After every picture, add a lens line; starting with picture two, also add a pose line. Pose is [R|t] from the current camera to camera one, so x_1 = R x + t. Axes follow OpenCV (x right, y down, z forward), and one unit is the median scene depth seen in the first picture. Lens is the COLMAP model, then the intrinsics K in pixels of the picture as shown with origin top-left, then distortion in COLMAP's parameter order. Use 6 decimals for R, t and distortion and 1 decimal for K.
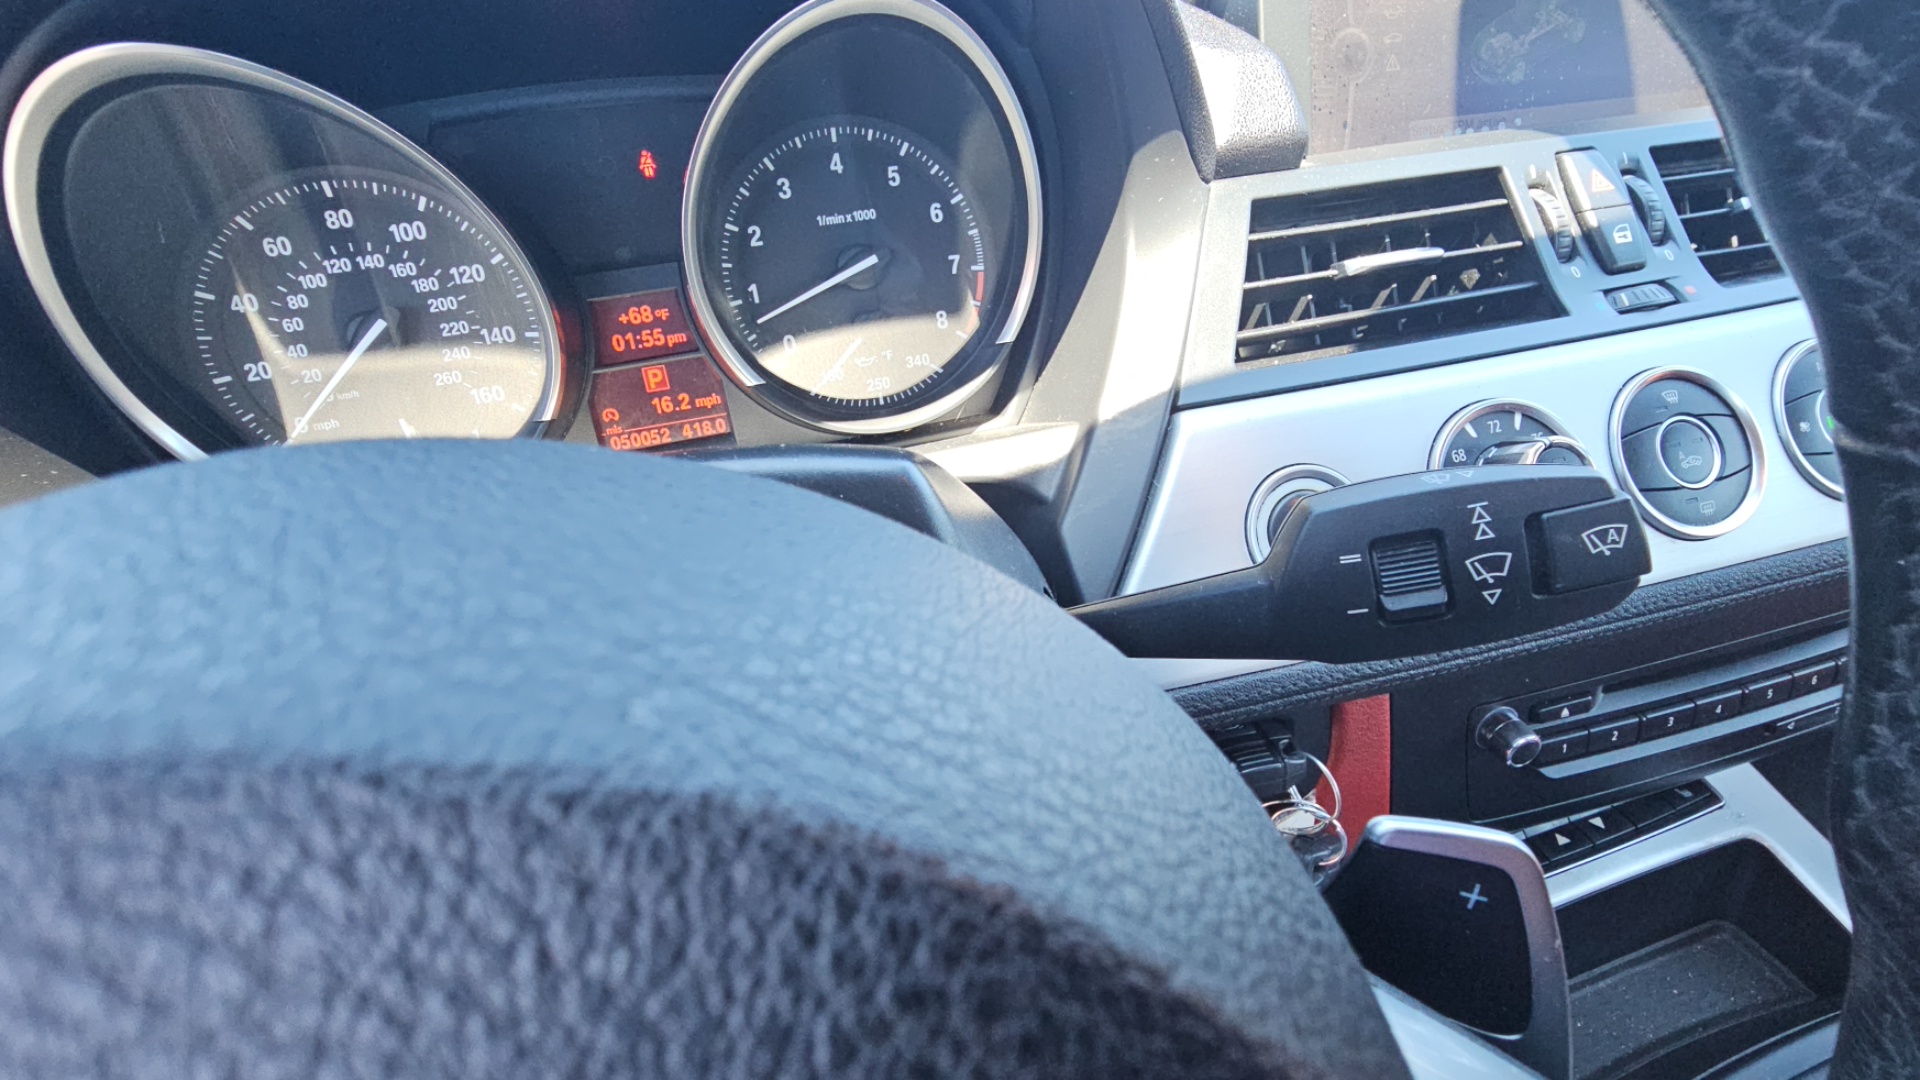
lens RADIAL K [[873.5, 0, 977.8], [0, 873.5, 543.7], [0, 0, 1]] dist [0.005331, -0.000301]
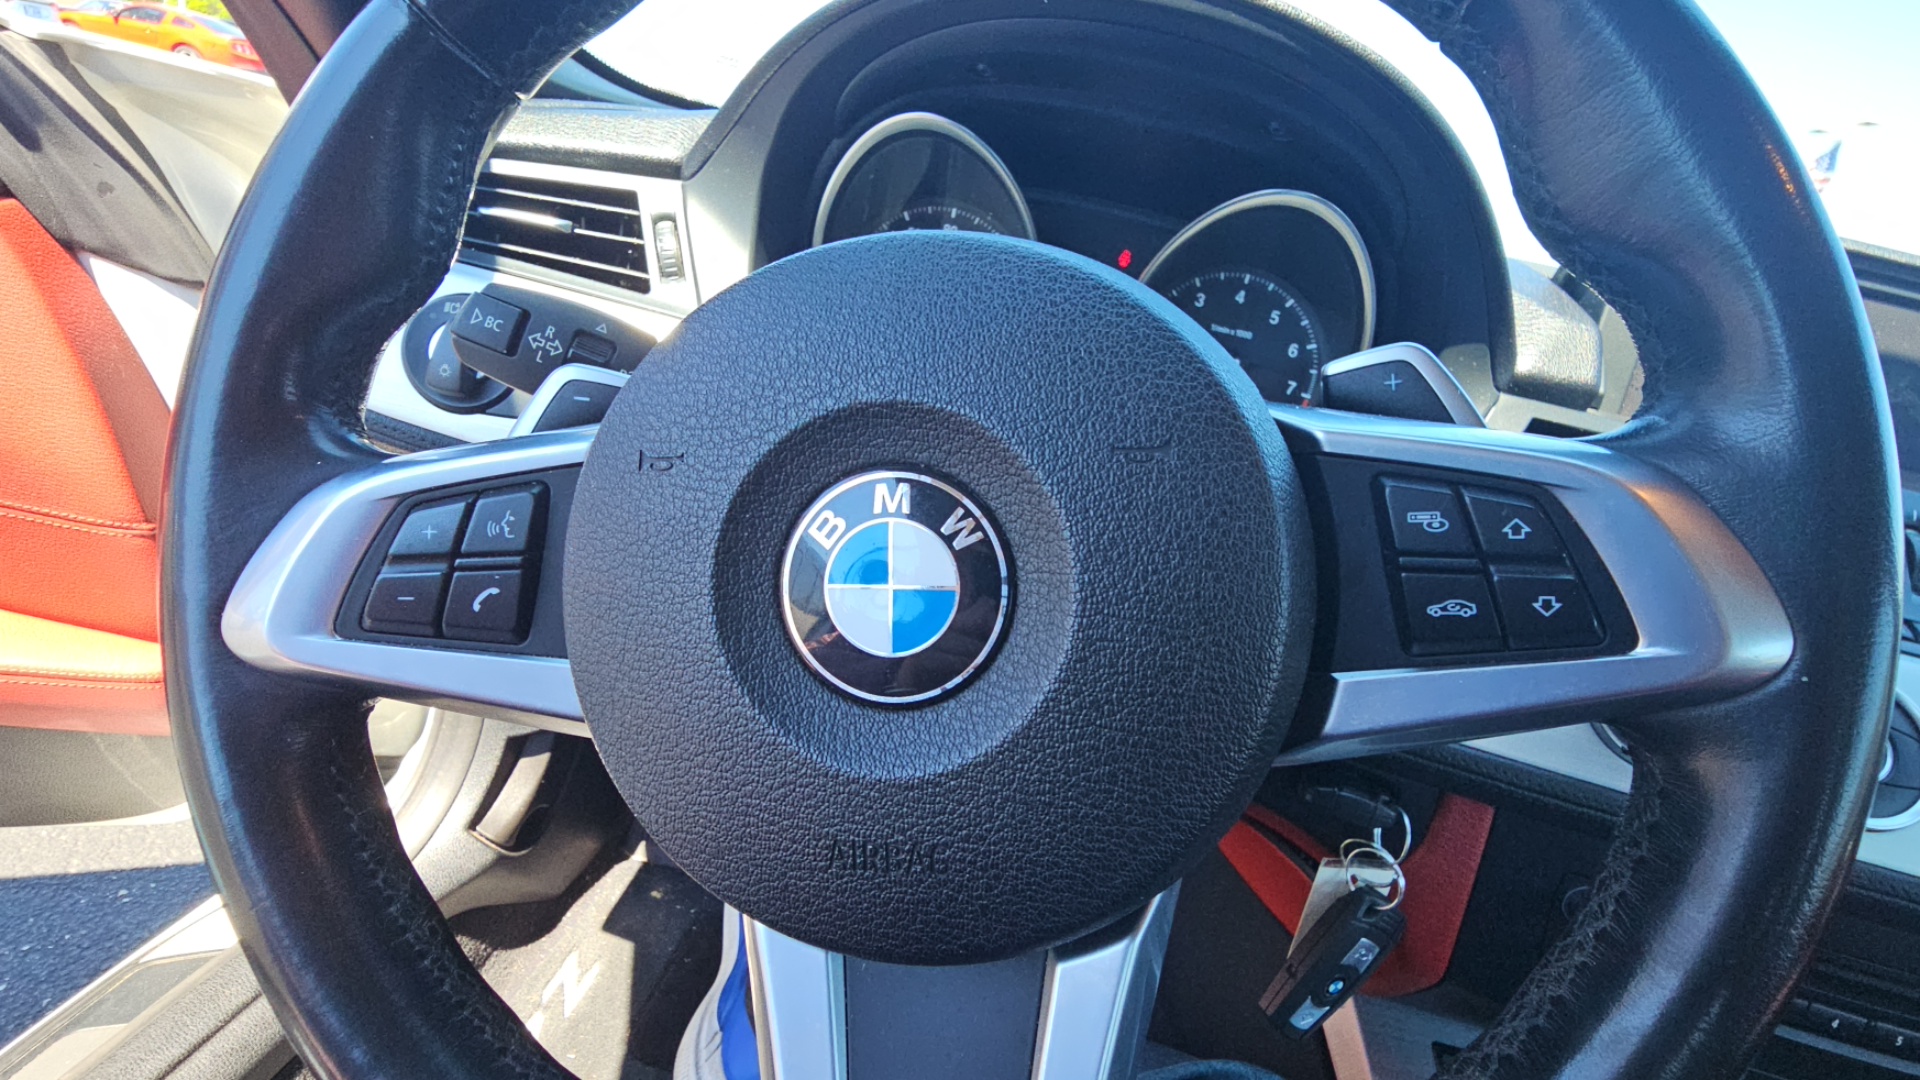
lens RADIAL K [[865.4, 0, 979.7], [0, 865.4, 544.9], [0, 0, 1]] dist [0.024853, -0.018789]
pose [[0.850133, 0.401076, -0.341193, 0.128372], [-0.458337, 0.882615, -0.104492, 0.281154], [0.259233, 0.245213, 0.934167, -0.368416]]
